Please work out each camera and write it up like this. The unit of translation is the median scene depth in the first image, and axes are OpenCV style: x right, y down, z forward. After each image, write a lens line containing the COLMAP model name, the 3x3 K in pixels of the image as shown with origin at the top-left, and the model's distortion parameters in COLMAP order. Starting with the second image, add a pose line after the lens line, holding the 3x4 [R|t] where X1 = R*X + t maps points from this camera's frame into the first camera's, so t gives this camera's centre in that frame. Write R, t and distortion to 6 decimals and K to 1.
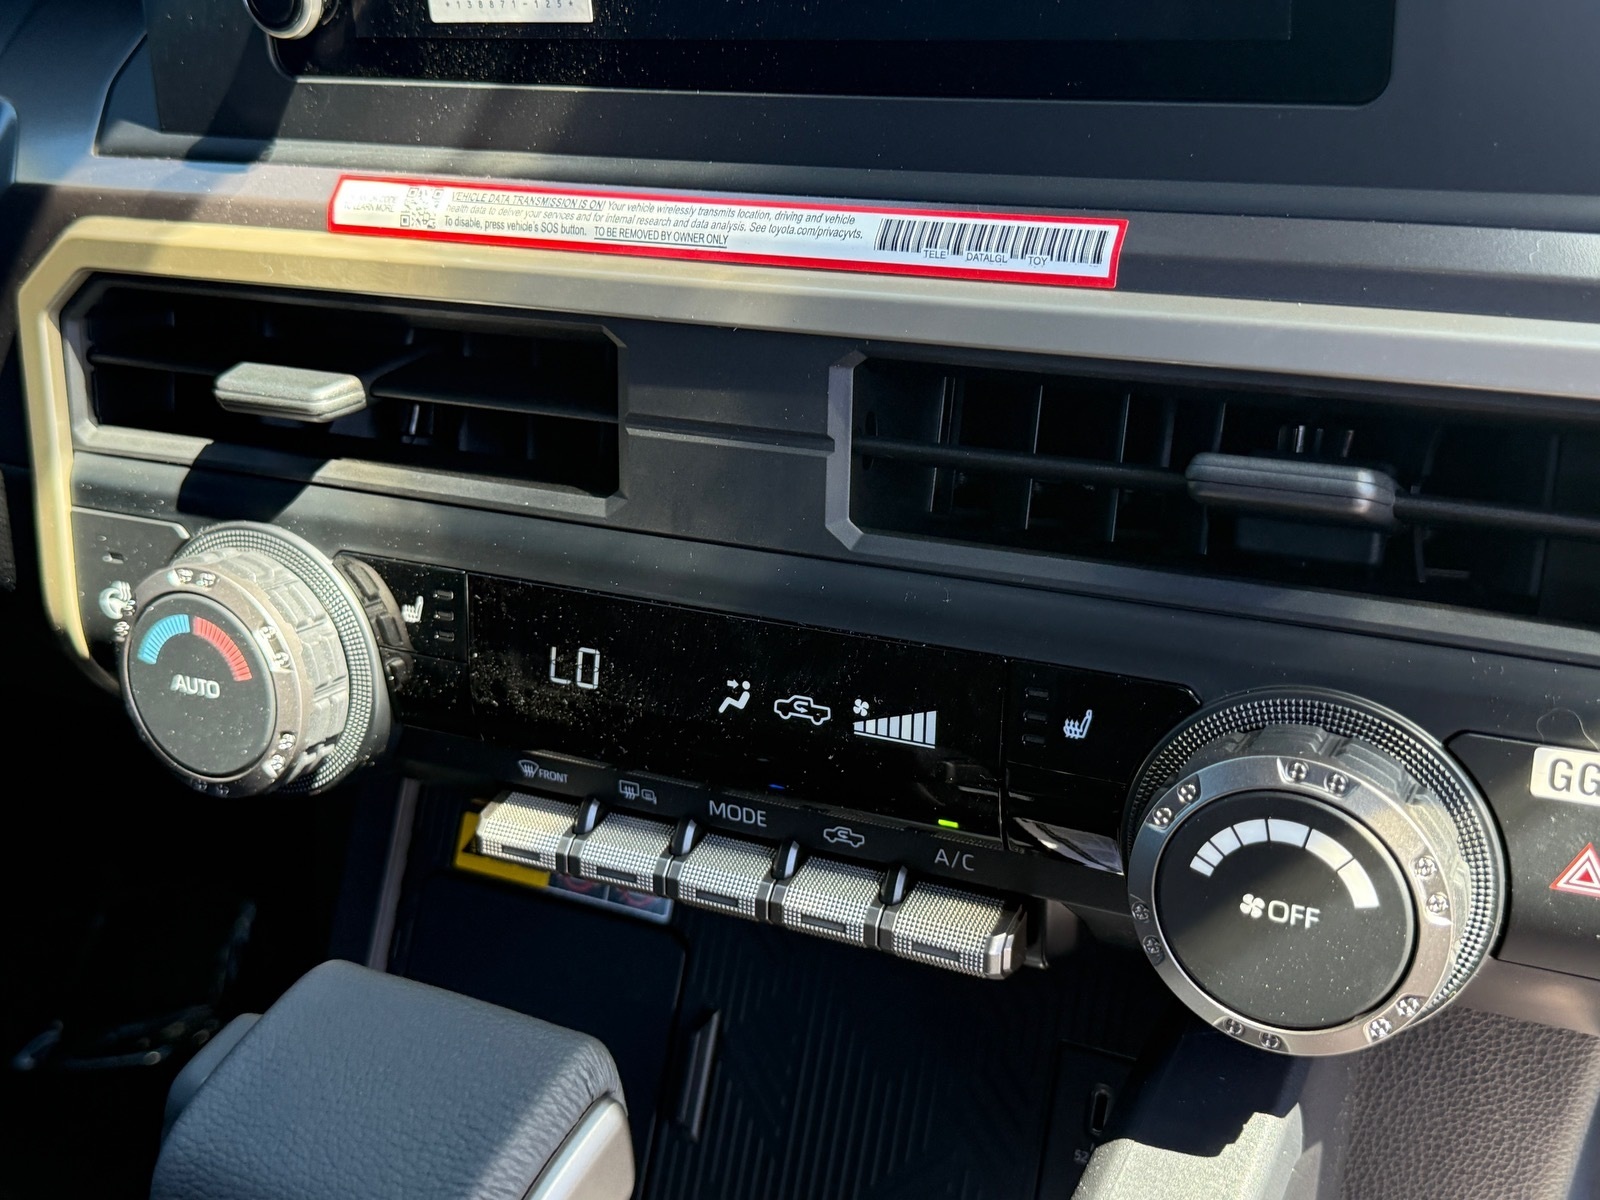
lens RADIAL K [[1817.3, 0, 803.0], [0, 1817.3, 554.6], [0, 0, 1]] dist [0.181181, -0.477499]
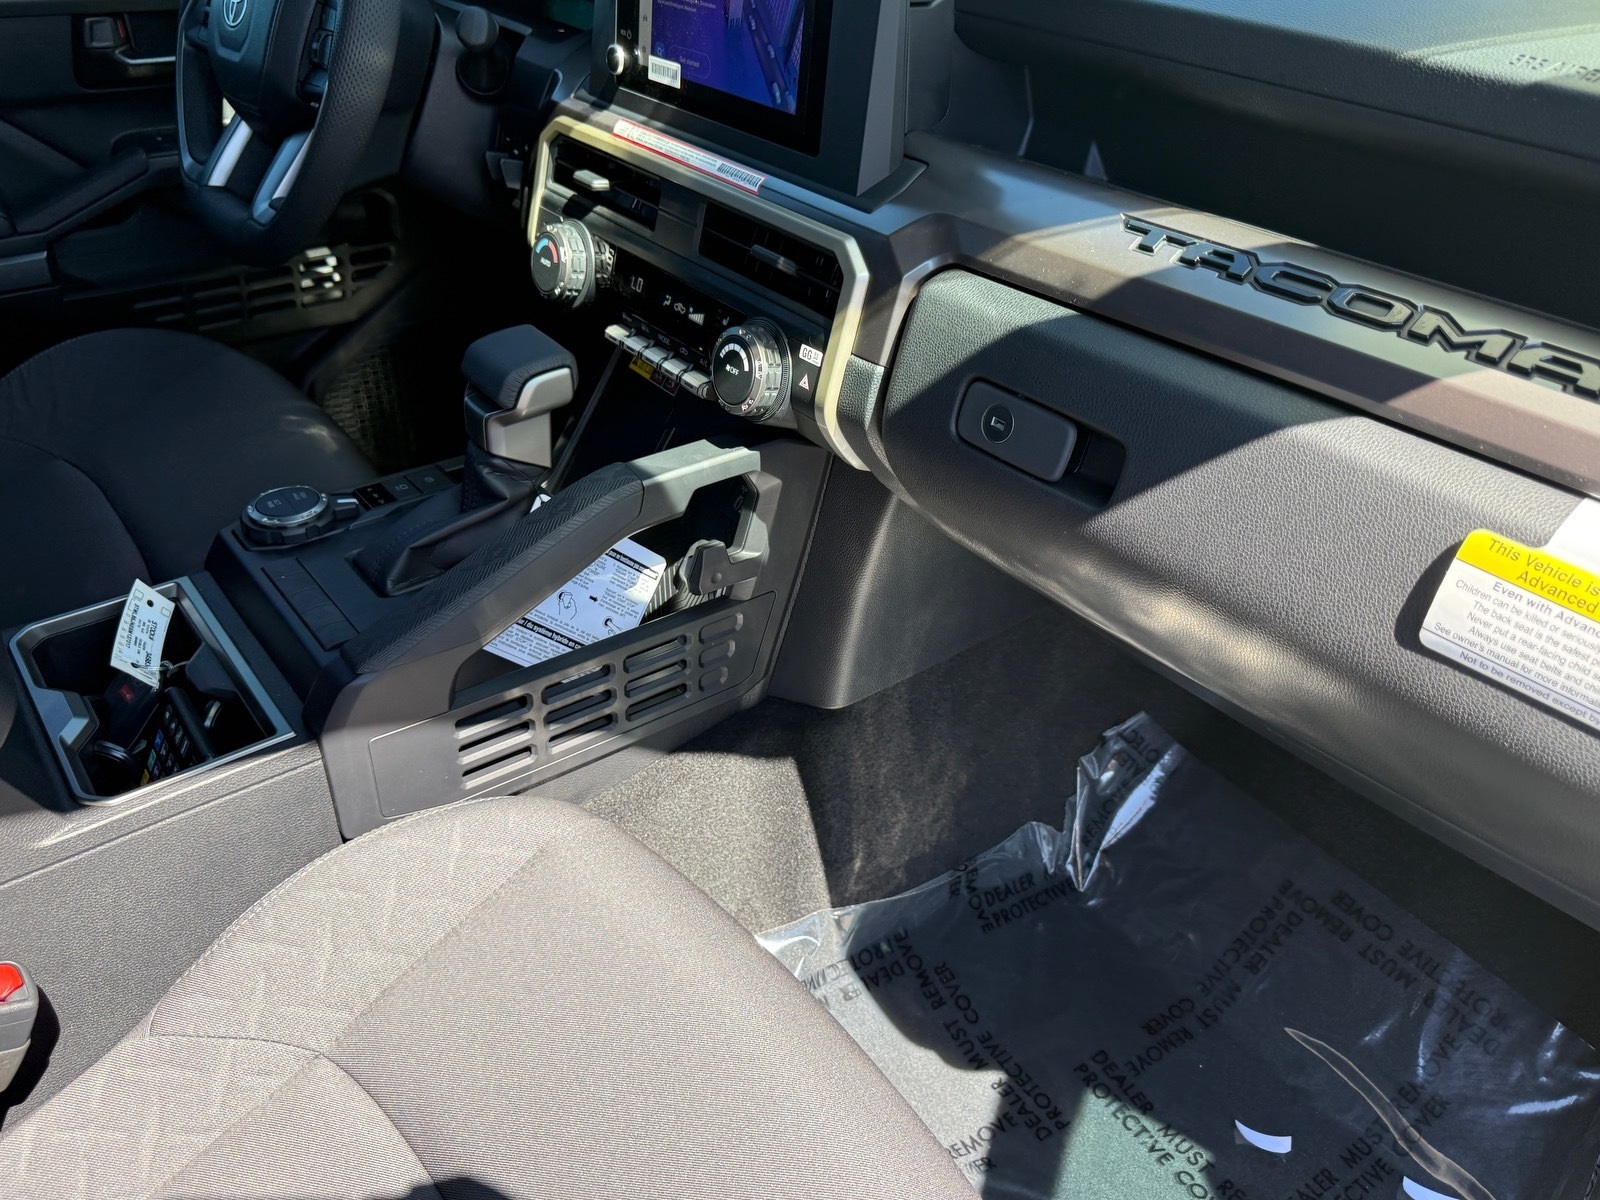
lens RADIAL K [[1263.4, 0, 800.0], [0, 1263.4, 600.0], [0, 0, 1]] dist [0.001744, -0.026789]
pose [[0.885947, 0.349522, -0.304847, 1.023985], [-0.313834, 0.935758, 0.160828, 0.136522], [0.341475, -0.046814, 0.938724, -1.055904]]
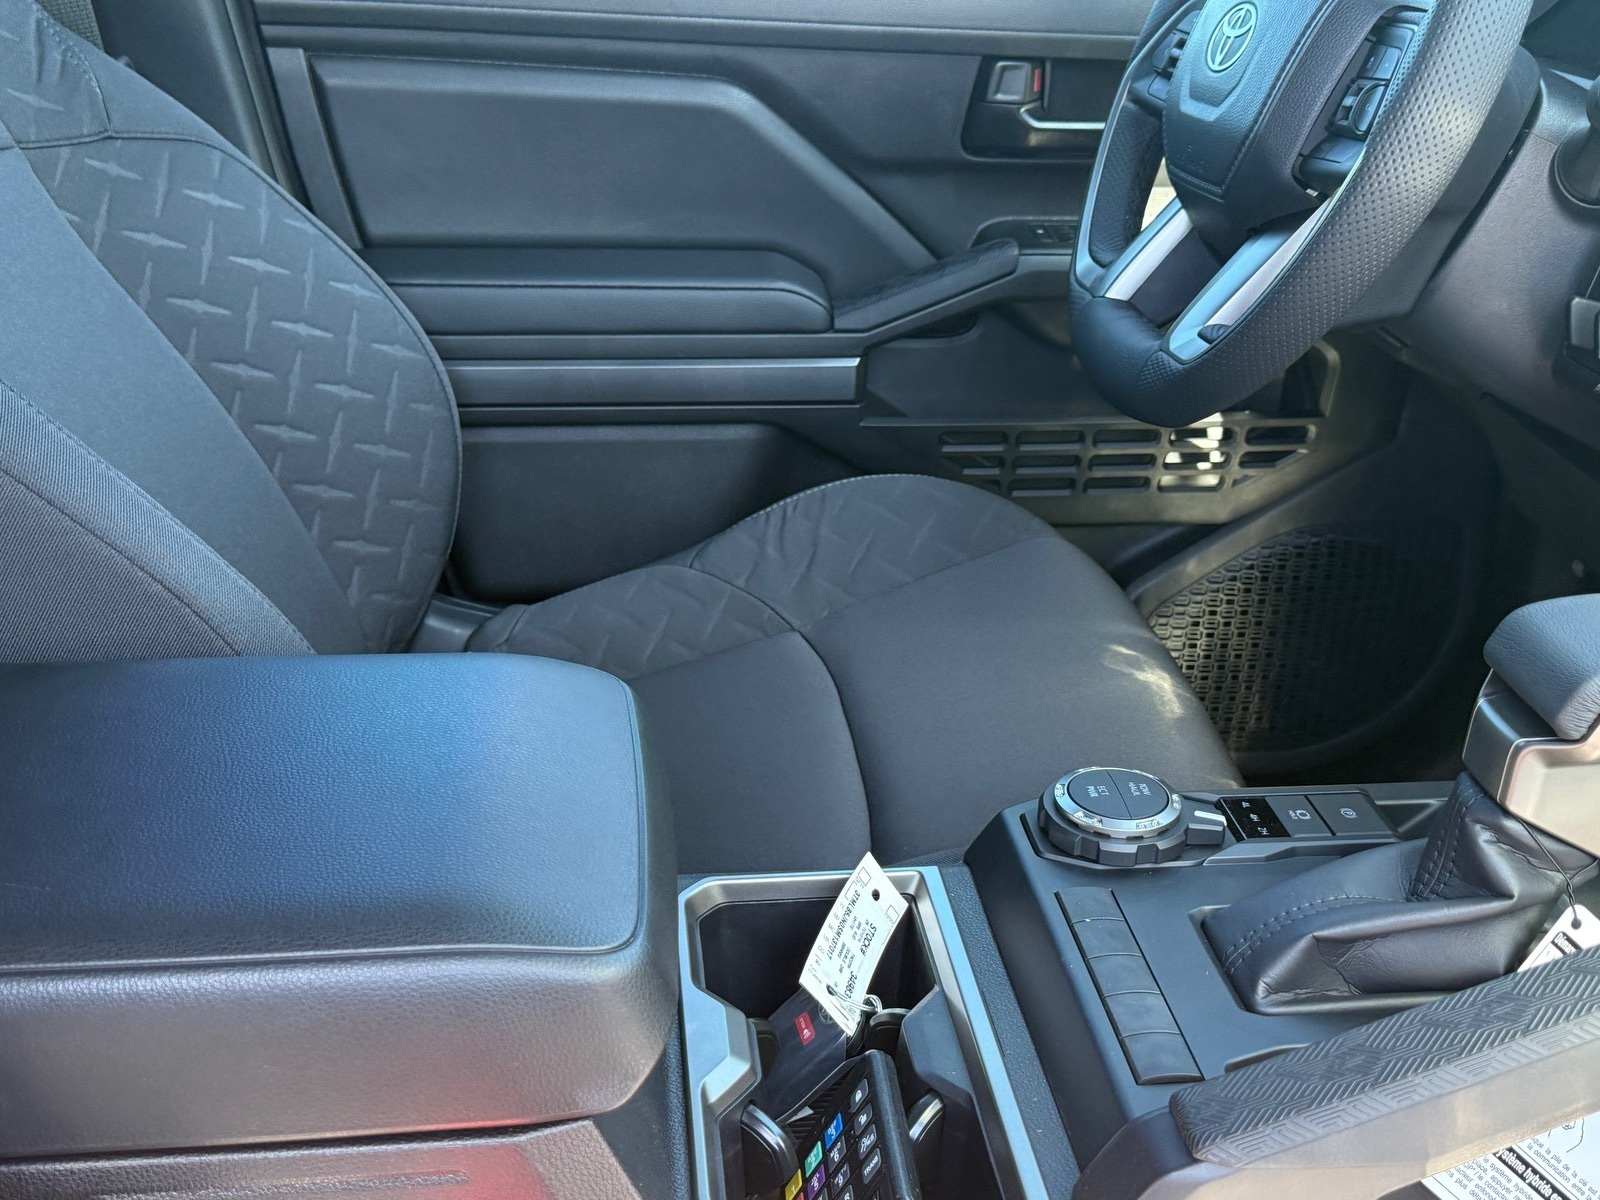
lens RADIAL K [[1745.6, 0, 800.0], [0, 1745.6, 600.0], [0, 0, 1]] dist [0.086523, -0.018692]
pose [[0.519916, 0.442505, -0.730669, 0.582019], [-0.465598, 0.863937, 0.191914, 0.236800], [0.716175, 0.240419, 0.655204, -0.786300]]
